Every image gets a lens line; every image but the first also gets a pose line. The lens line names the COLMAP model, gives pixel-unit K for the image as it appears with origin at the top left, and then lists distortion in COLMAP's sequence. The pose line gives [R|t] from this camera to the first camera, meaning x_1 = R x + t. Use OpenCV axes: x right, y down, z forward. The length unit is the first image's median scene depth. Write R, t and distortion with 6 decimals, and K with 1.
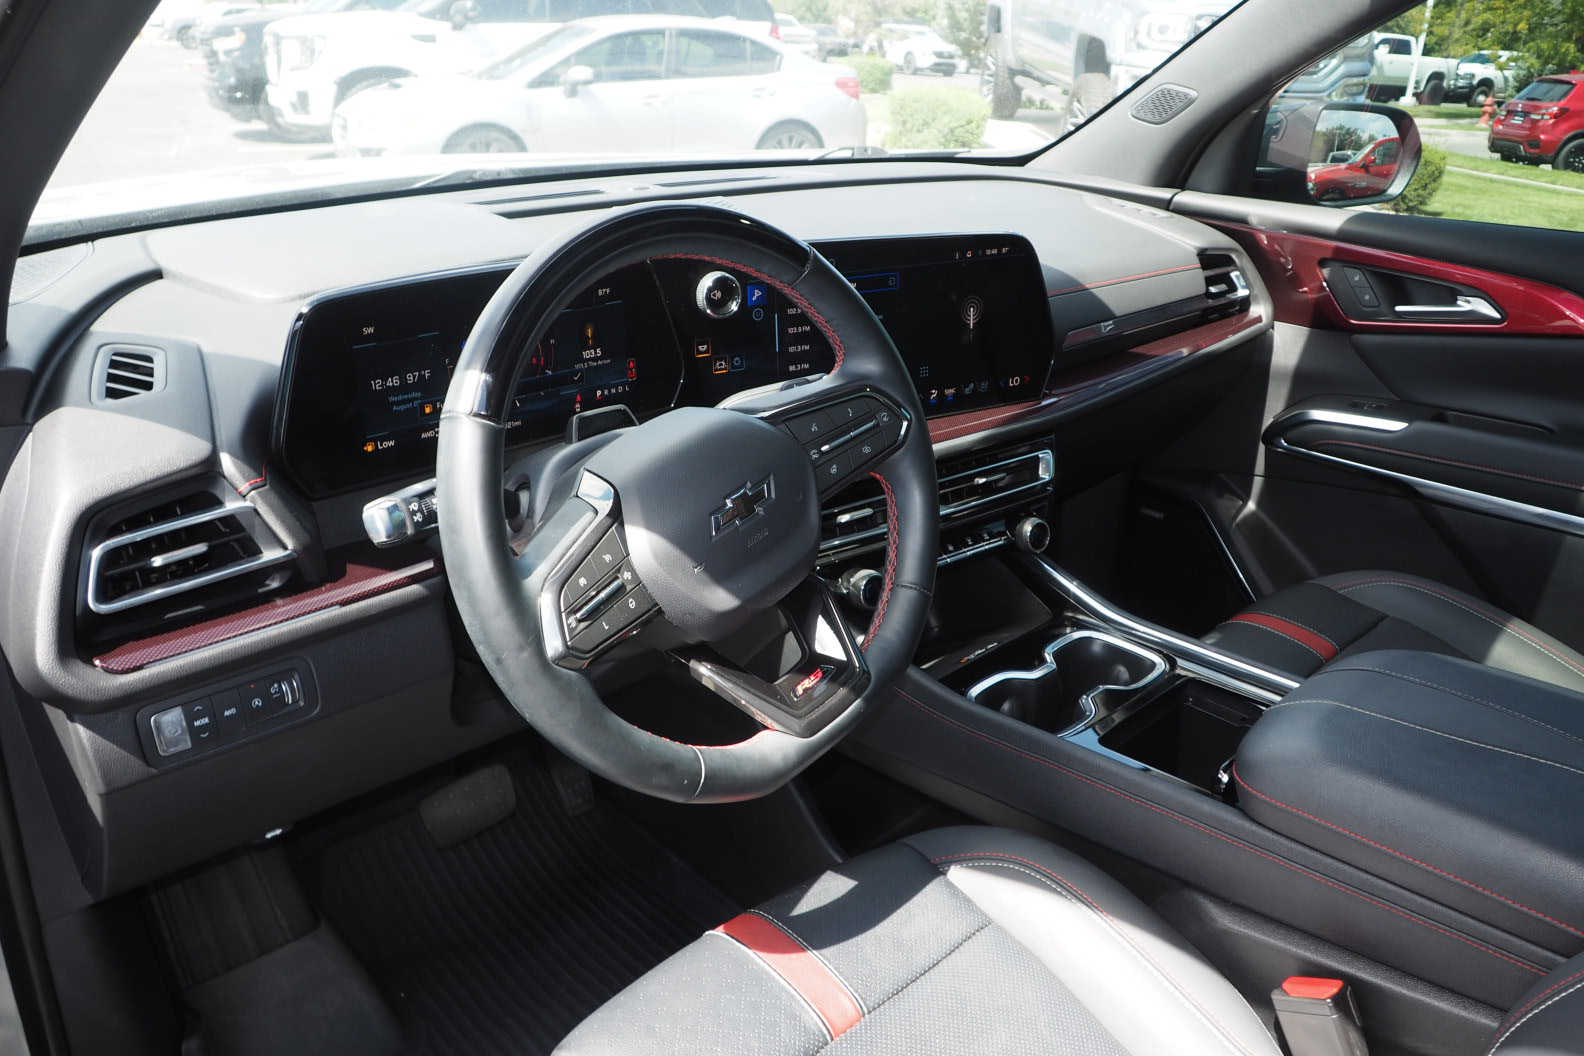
lens RADIAL K [[1184.7, 0, 800.0], [0, 1184.7, 538.8], [0, 0, 1]] dist [-0.022501, 0.004086]
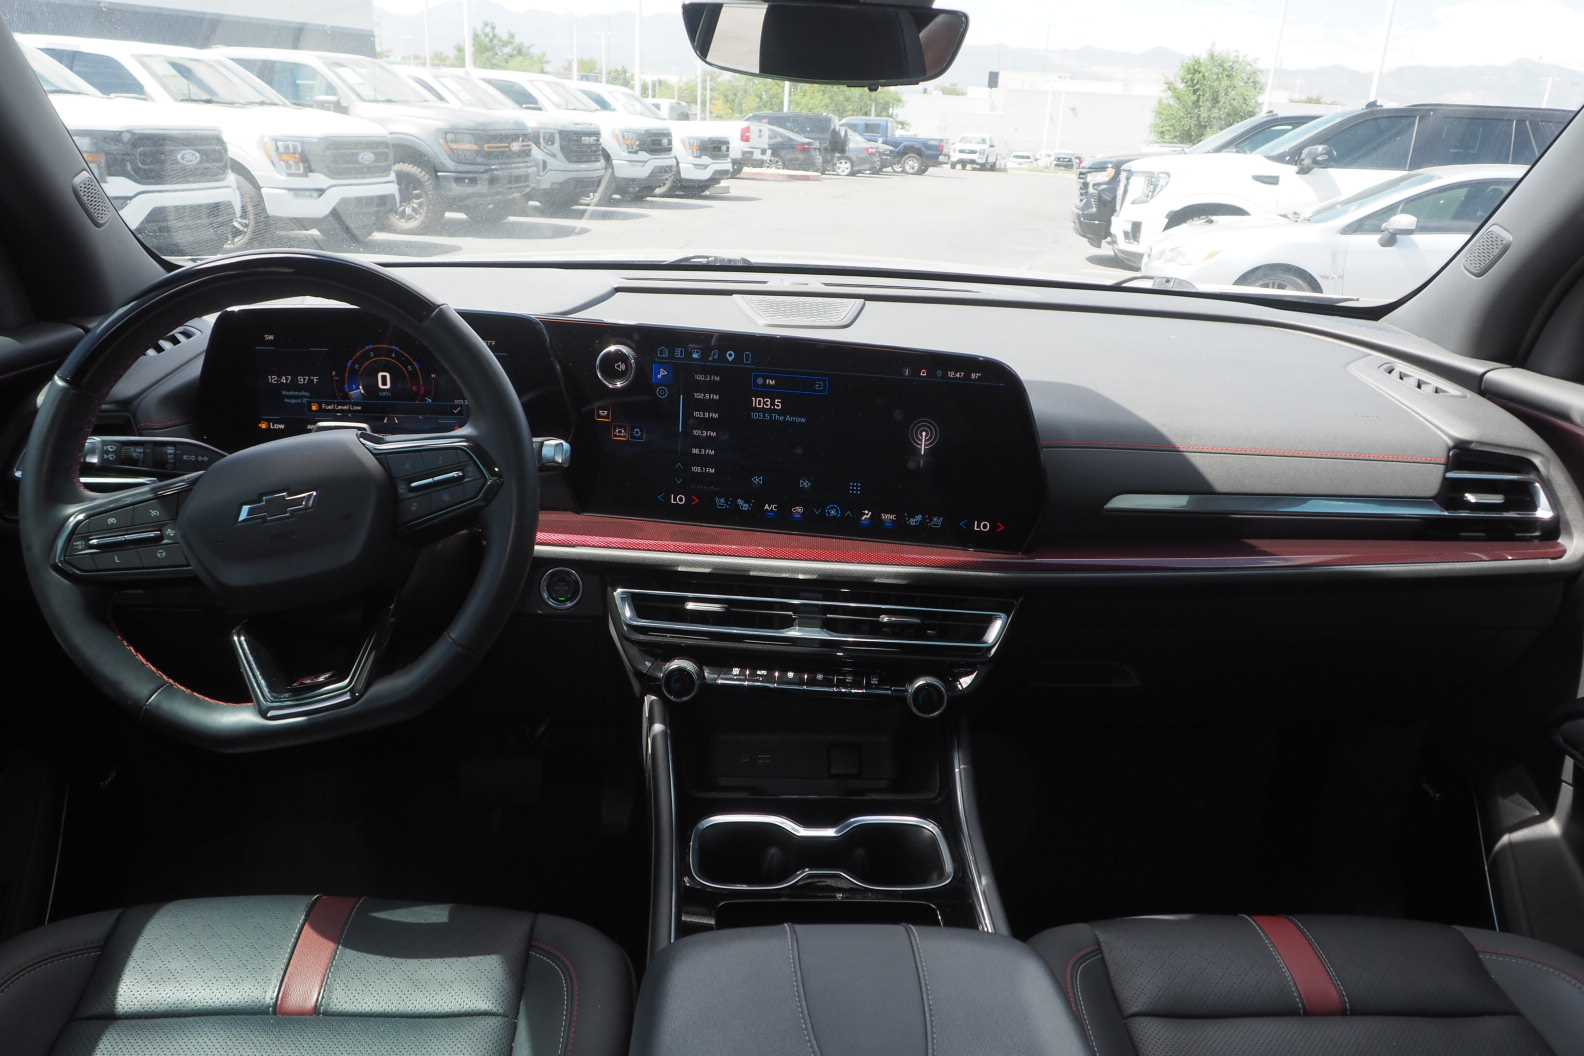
lens RADIAL K [[1190.5, 0, 786.4], [0, 1190.5, 531.6], [0, 0, 1]] dist [-0.018678, -0.002253]
pose [[0.752624, 0.215806, -0.622081, 0.472704], [-0.285555, 0.958274, -0.013044, -0.058617], [0.593309, 0.187455, 0.782844, 0.175967]]
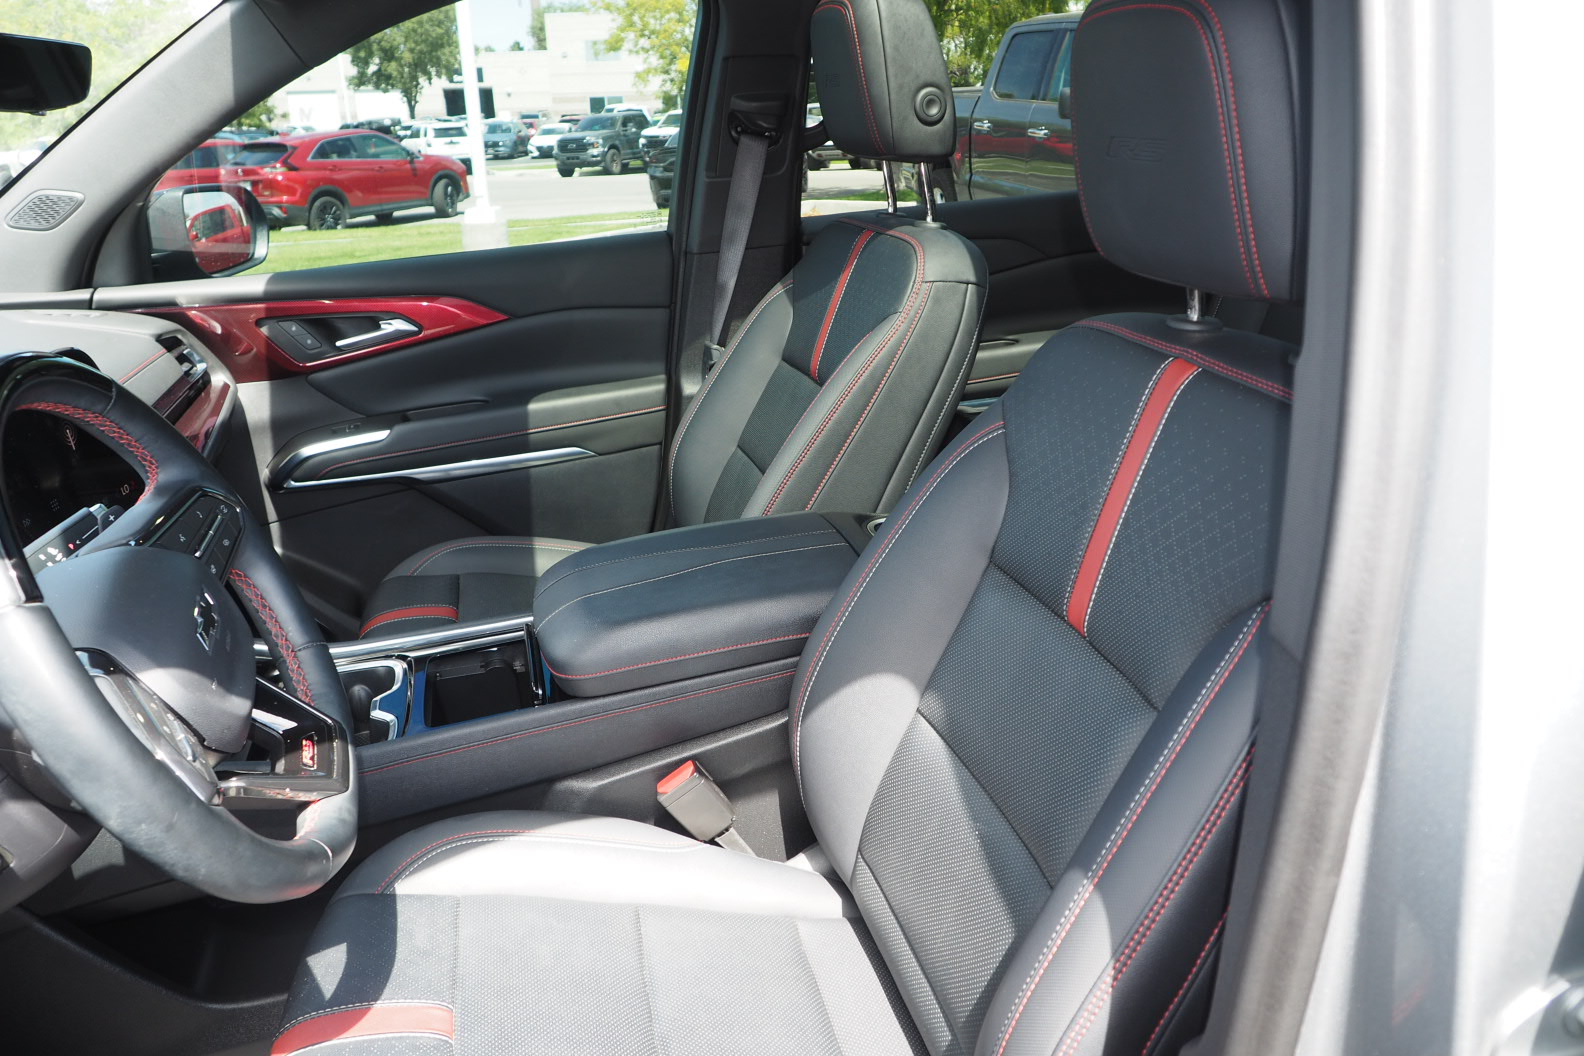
lens RADIAL K [[1184.7, 0, 785.3], [0, 1184.7, 528.6], [0, 0, 1]] dist [-0.022501, 0.004086]
pose [[0.490224, -0.347519, 0.799319, -0.266983], [0.400495, 0.904340, 0.147555, -0.021084], [-0.774135, 0.247788, 0.582509, 0.005127]]
